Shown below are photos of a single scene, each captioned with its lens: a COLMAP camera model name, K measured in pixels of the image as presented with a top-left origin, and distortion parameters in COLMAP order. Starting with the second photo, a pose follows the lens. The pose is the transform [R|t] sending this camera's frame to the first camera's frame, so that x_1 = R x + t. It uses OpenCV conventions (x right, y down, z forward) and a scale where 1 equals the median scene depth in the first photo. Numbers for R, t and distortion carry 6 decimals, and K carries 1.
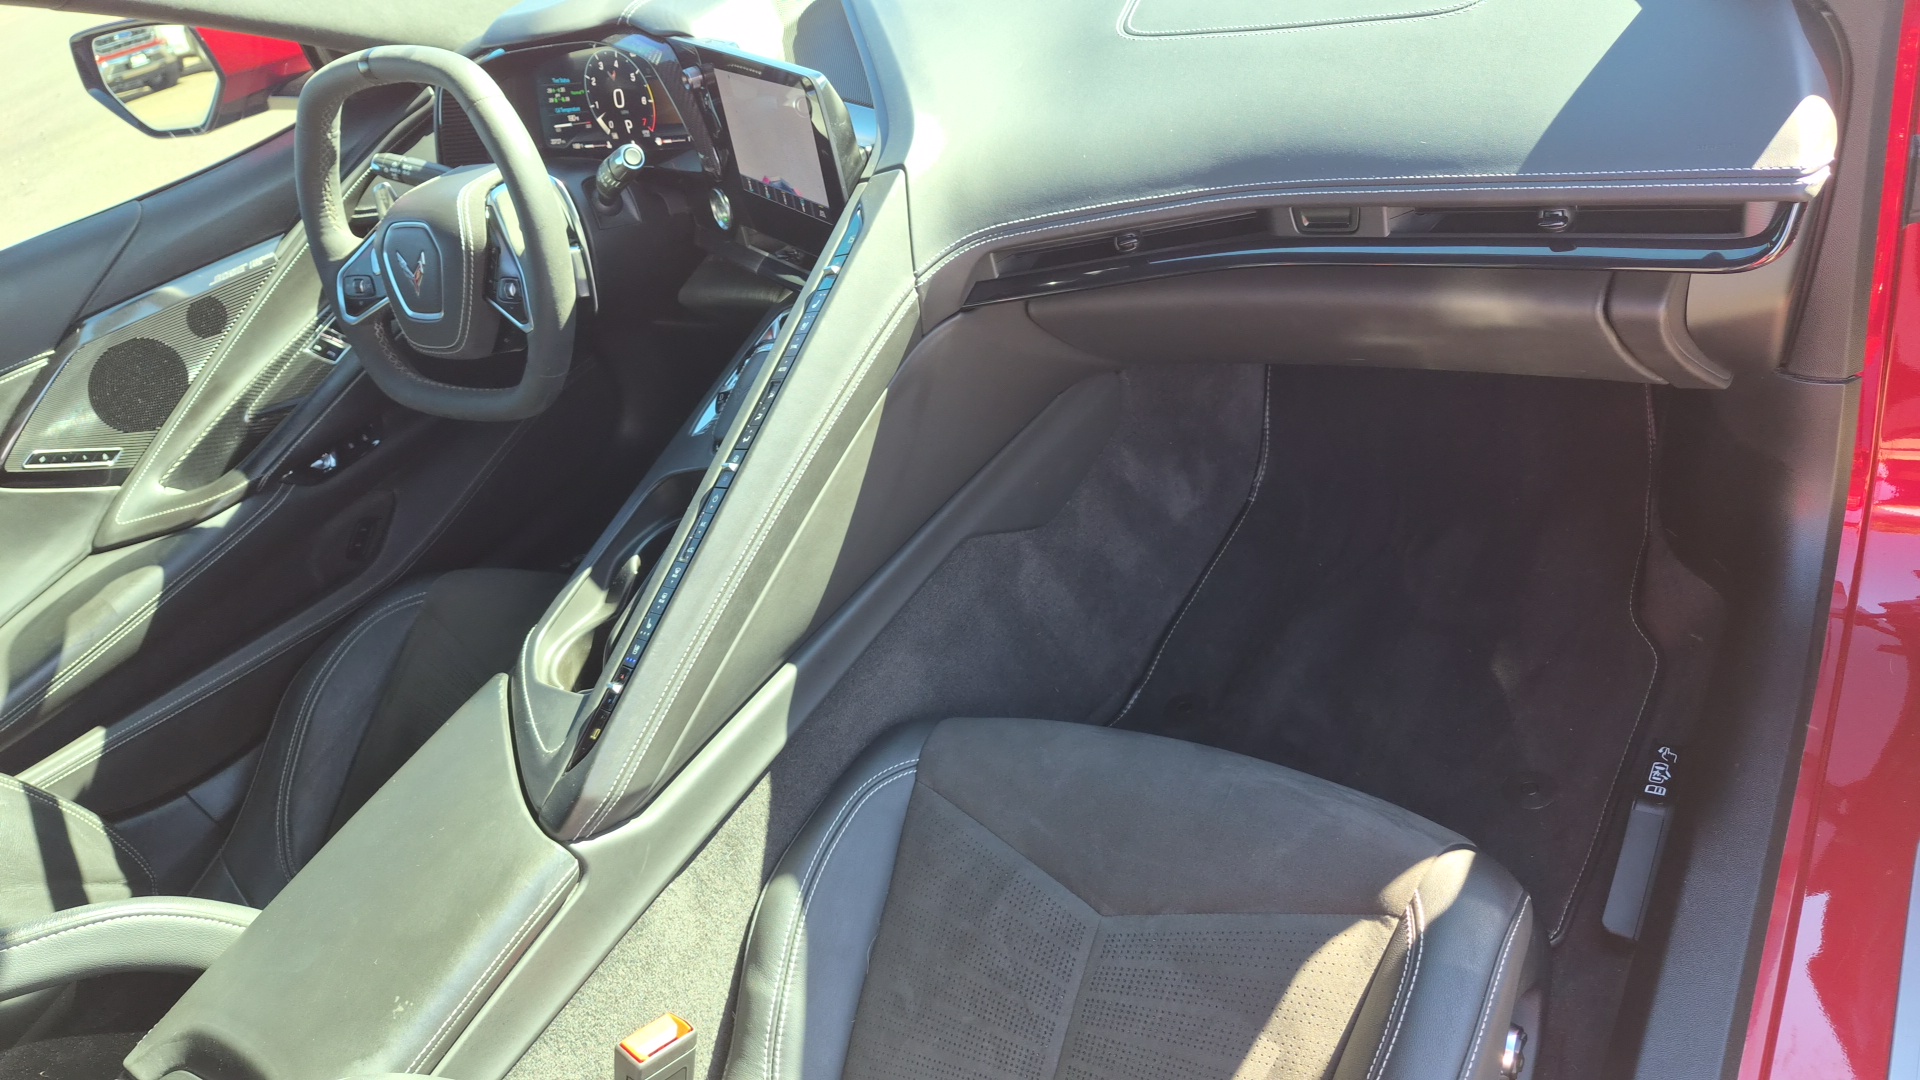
lens RADIAL K [[1337.4, 0, 960.0], [0, 1337.4, 540.0], [0, 0, 1]] dist [0.094685, -0.145234]
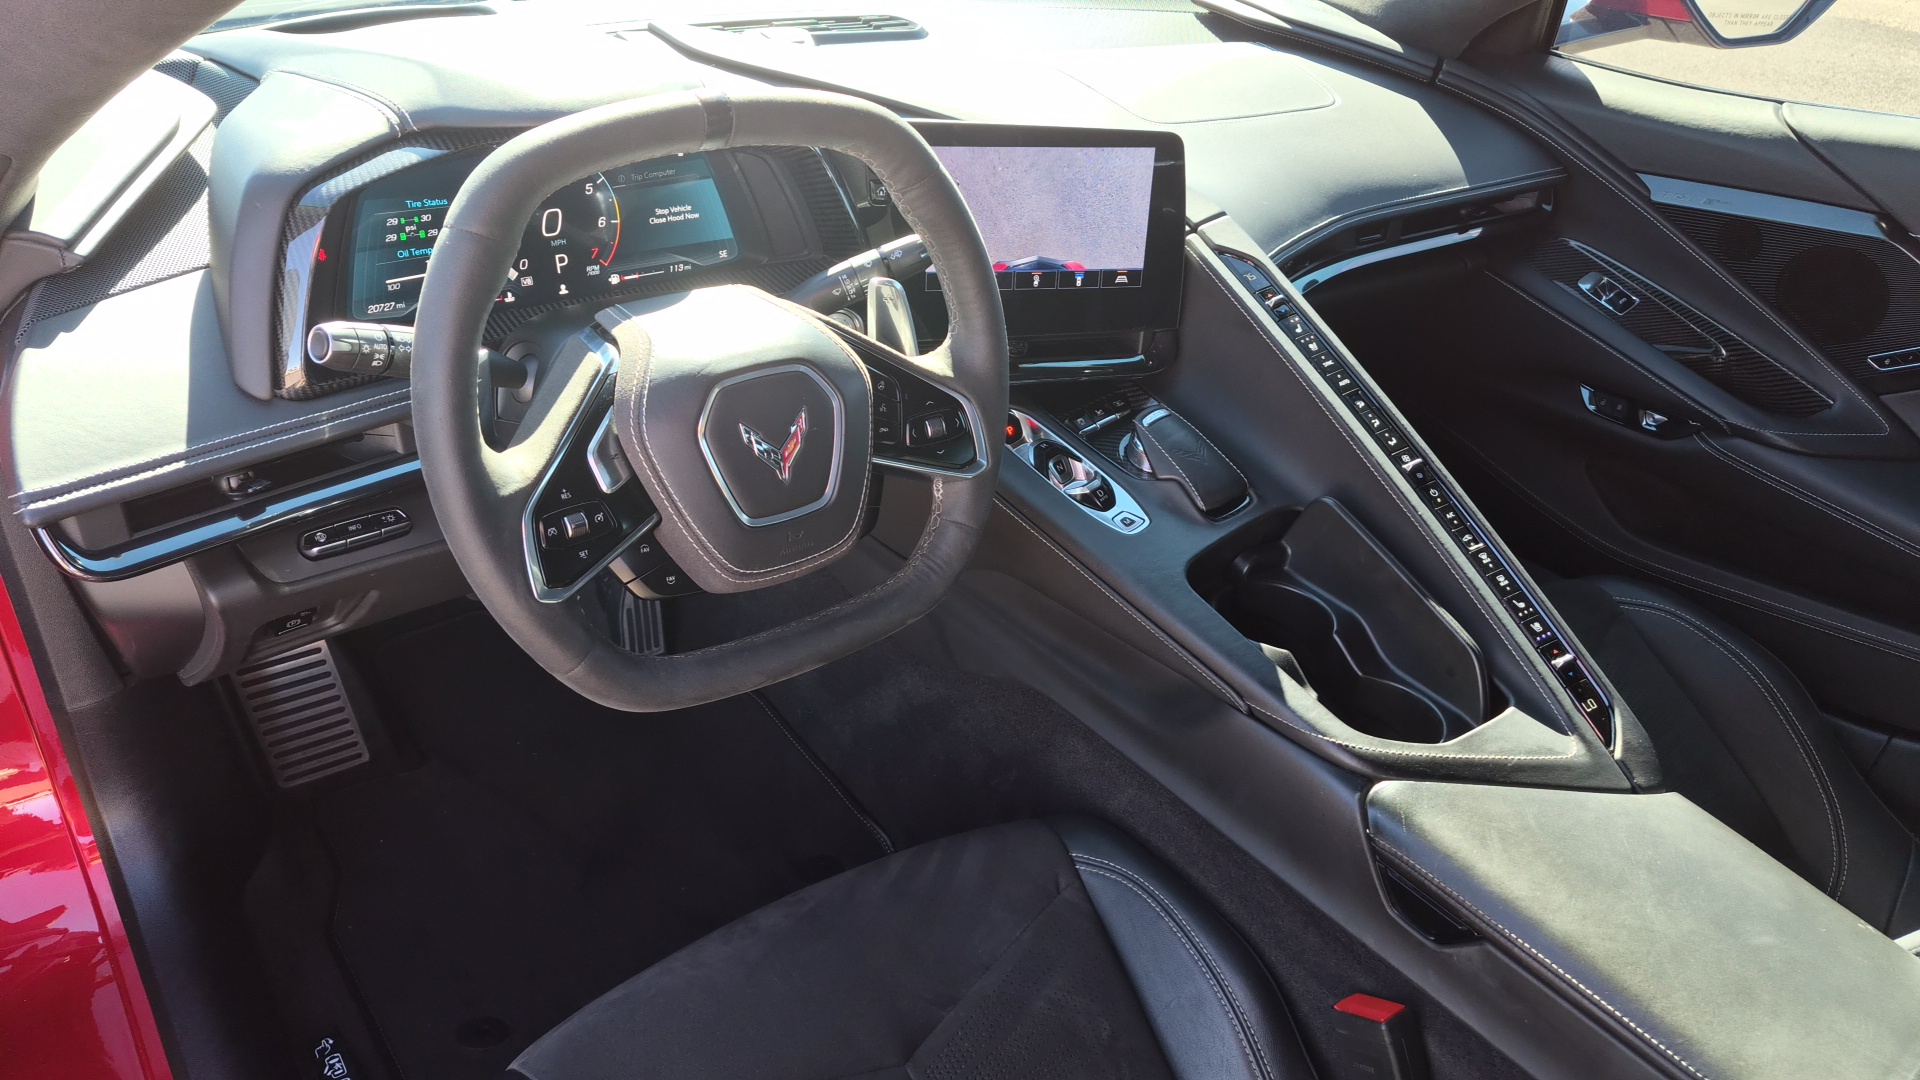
lens RADIAL K [[1337.4, 0, 960.0], [0, 1337.4, 540.0], [0, 0, 1]] dist [0.094685, -0.145234]
pose [[0.307245, -0.214983, 0.927029, -0.847333], [0.412358, 0.908019, 0.073907, -0.150578], [-0.857649, 0.359560, 0.367634, 0.640379]]
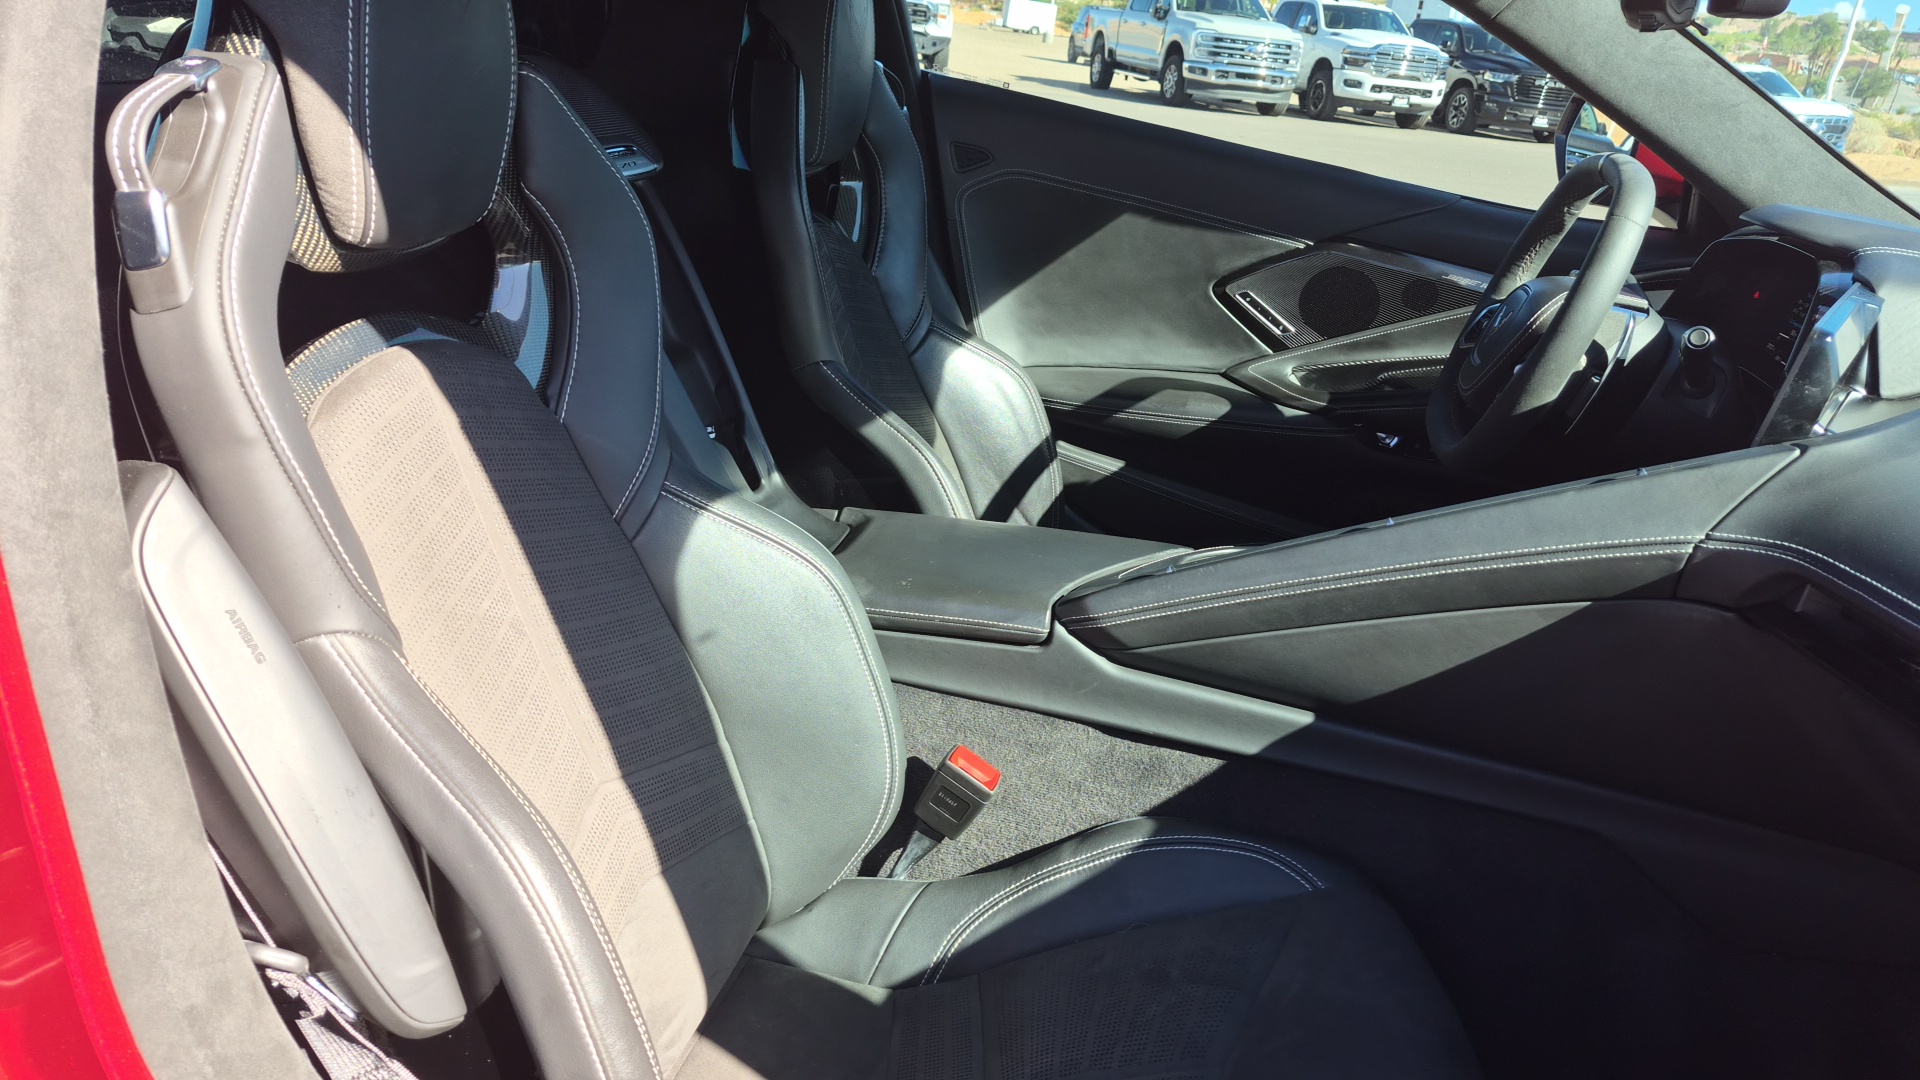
lens RADIAL K [[1337.4, 0, 960.0], [0, 1337.4, 540.0], [0, 0, 1]] dist [0.094685, -0.145234]
pose [[0.277006, 0.612082, -0.740691, 0.372953], [-0.699263, 0.657107, 0.281498, -0.075346], [0.659013, 0.439961, 0.610029, 0.088575]]
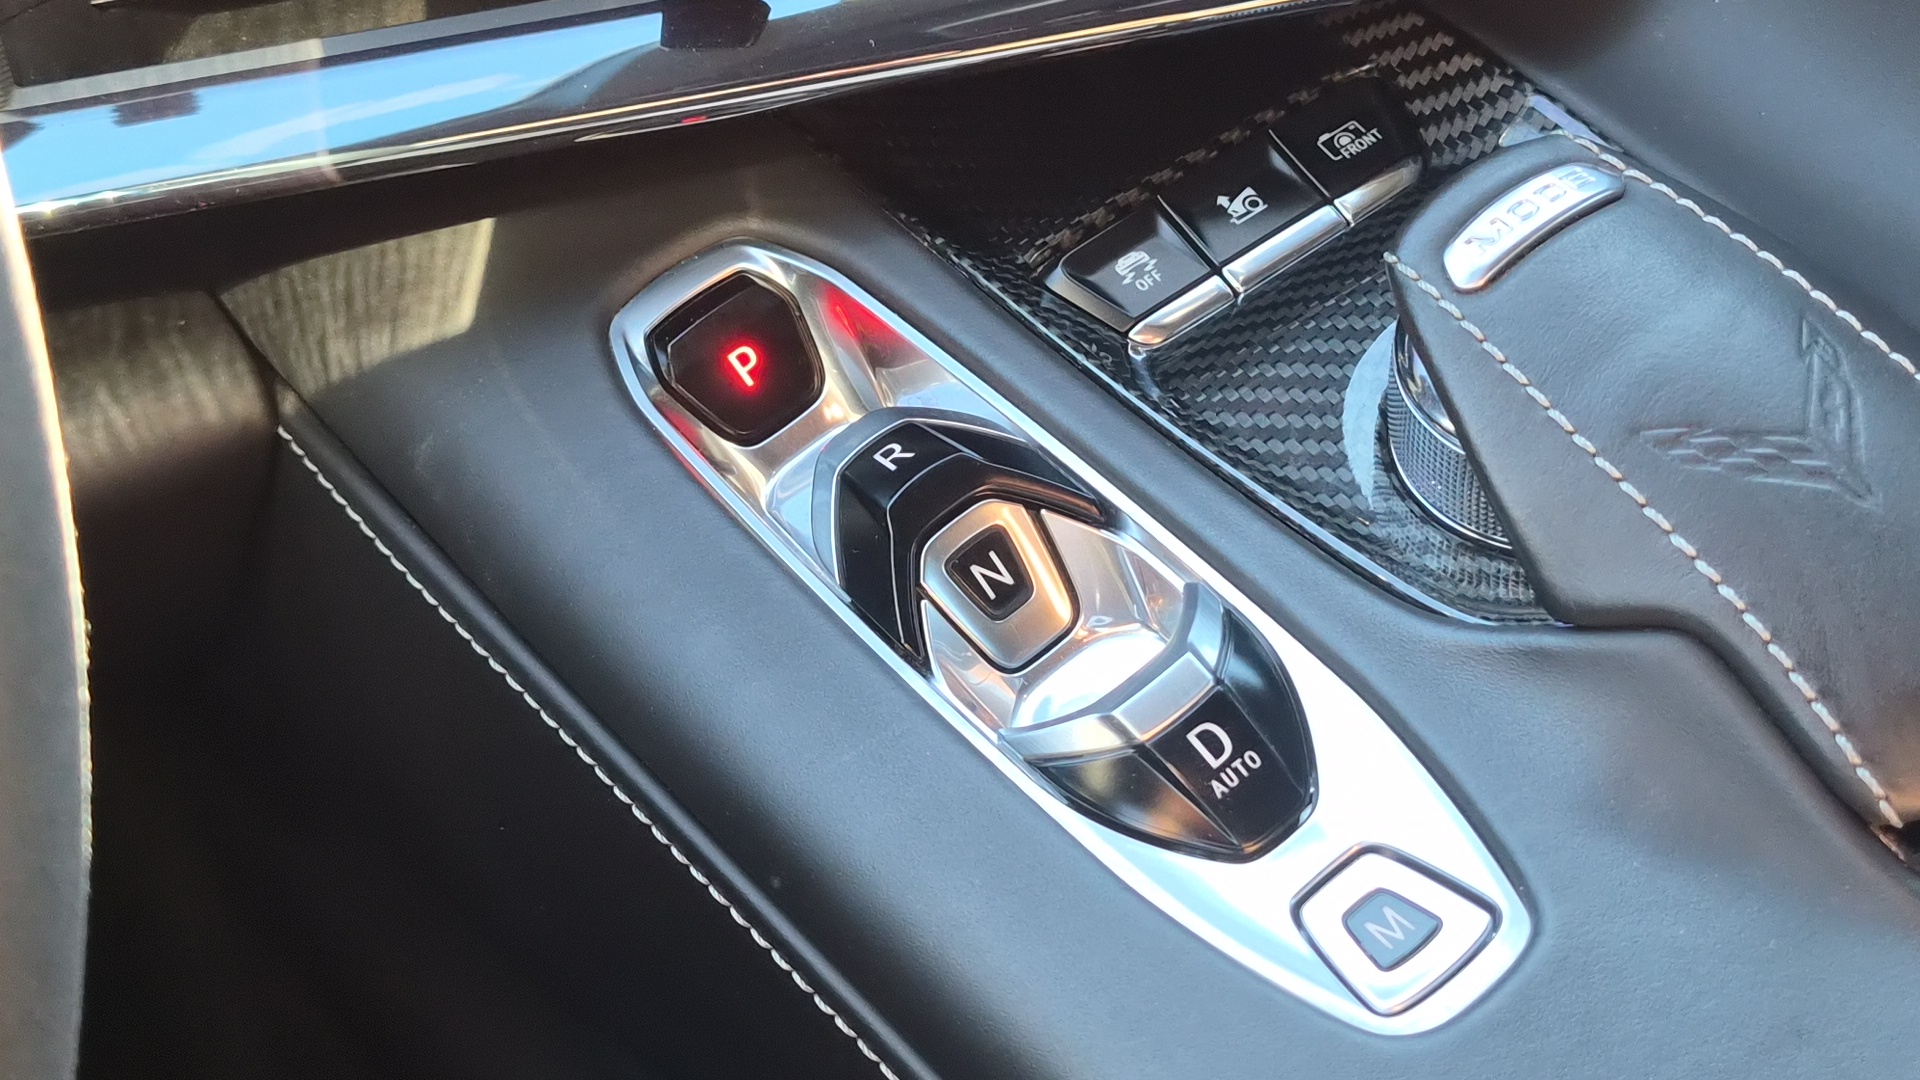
lens RADIAL K [[2767.9, 0, 960.0], [0, 2767.9, 540.0], [0, 0, 1]] dist [0.106942, 0.030021]
pose [[0.399995, -0.308430, 0.863061, -0.360782], [0.515132, 0.854517, 0.066632, -0.131583], [-0.758052, 0.417938, 0.500685, 0.720065]]
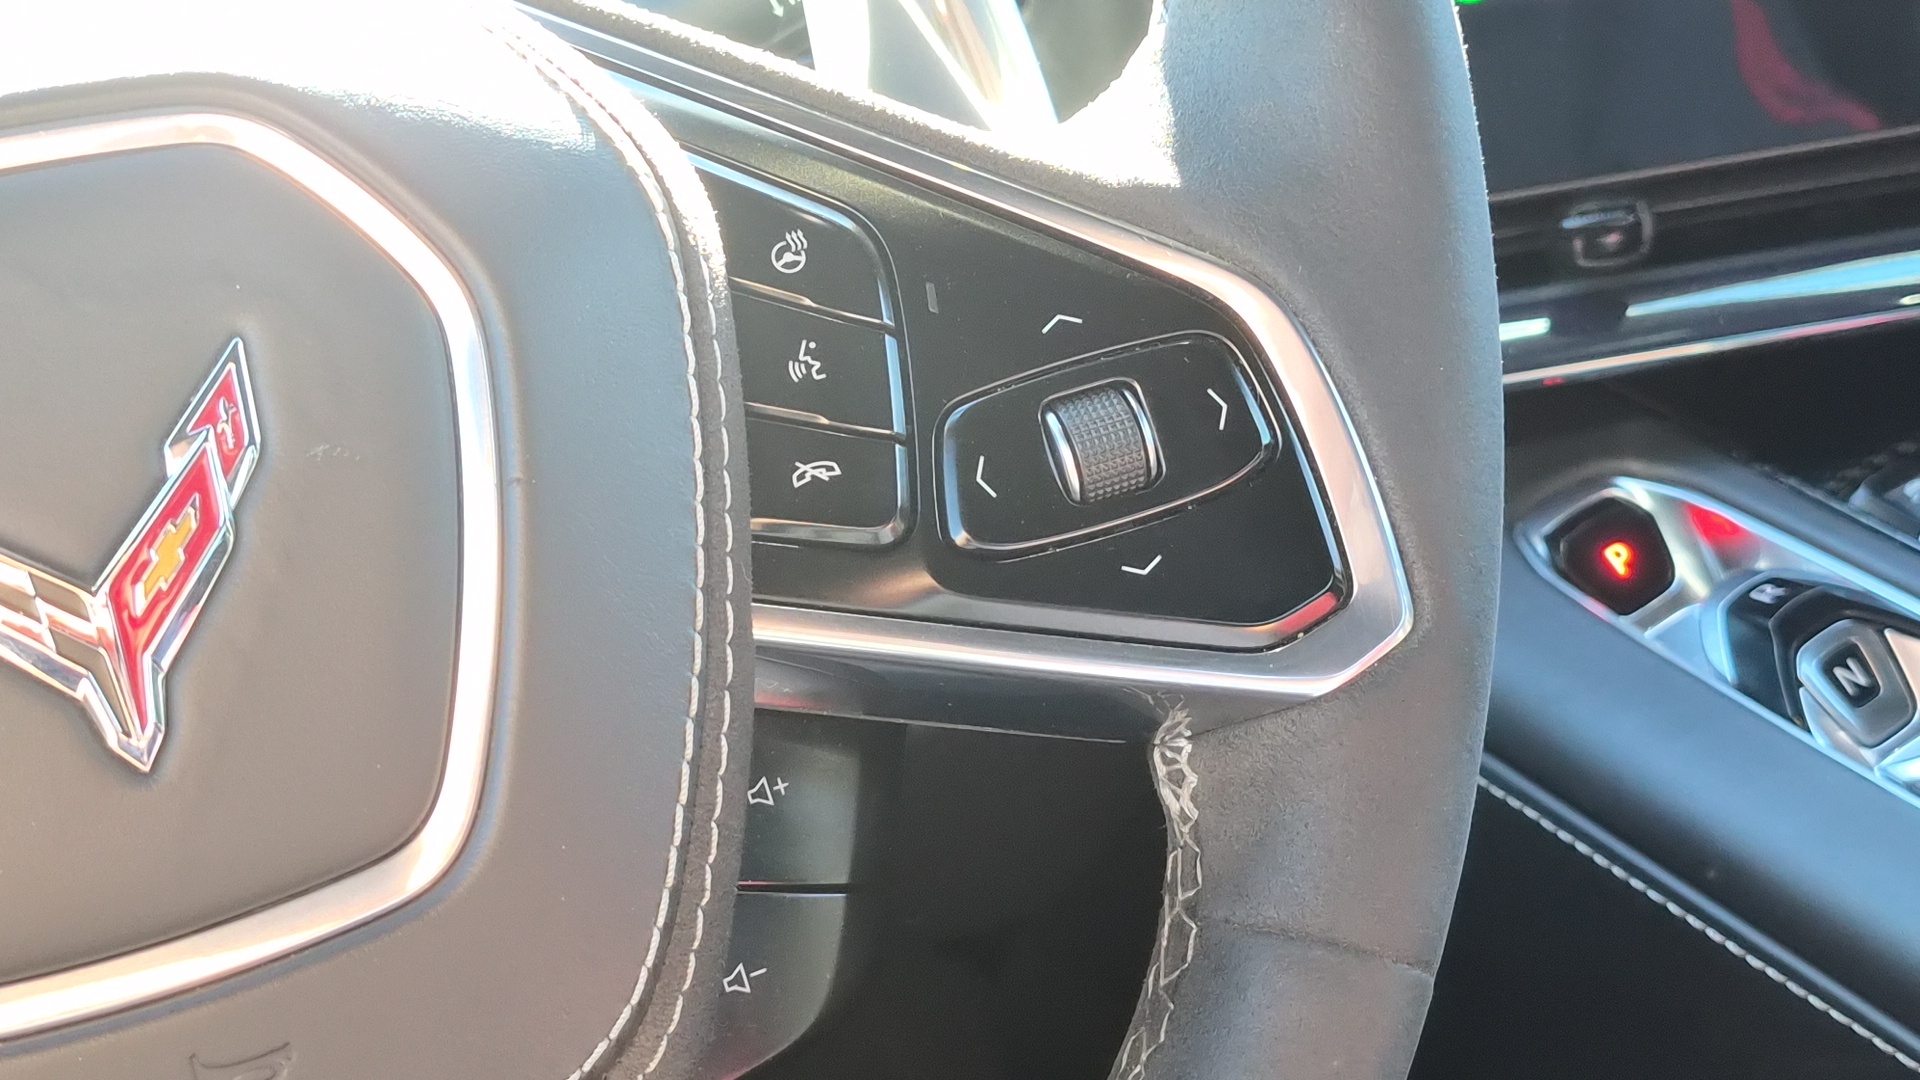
lens RADIAL K [[2828.6, 0, 960.0], [0, 2828.6, 540.0], [0, 0, 1]] dist [0.040404, 0.052489]
pose [[0.515194, -0.090429, 0.852290, -0.498719], [0.484434, 0.851061, -0.202533, -0.106042], [-0.707035, 0.517222, 0.482268, 0.747862]]
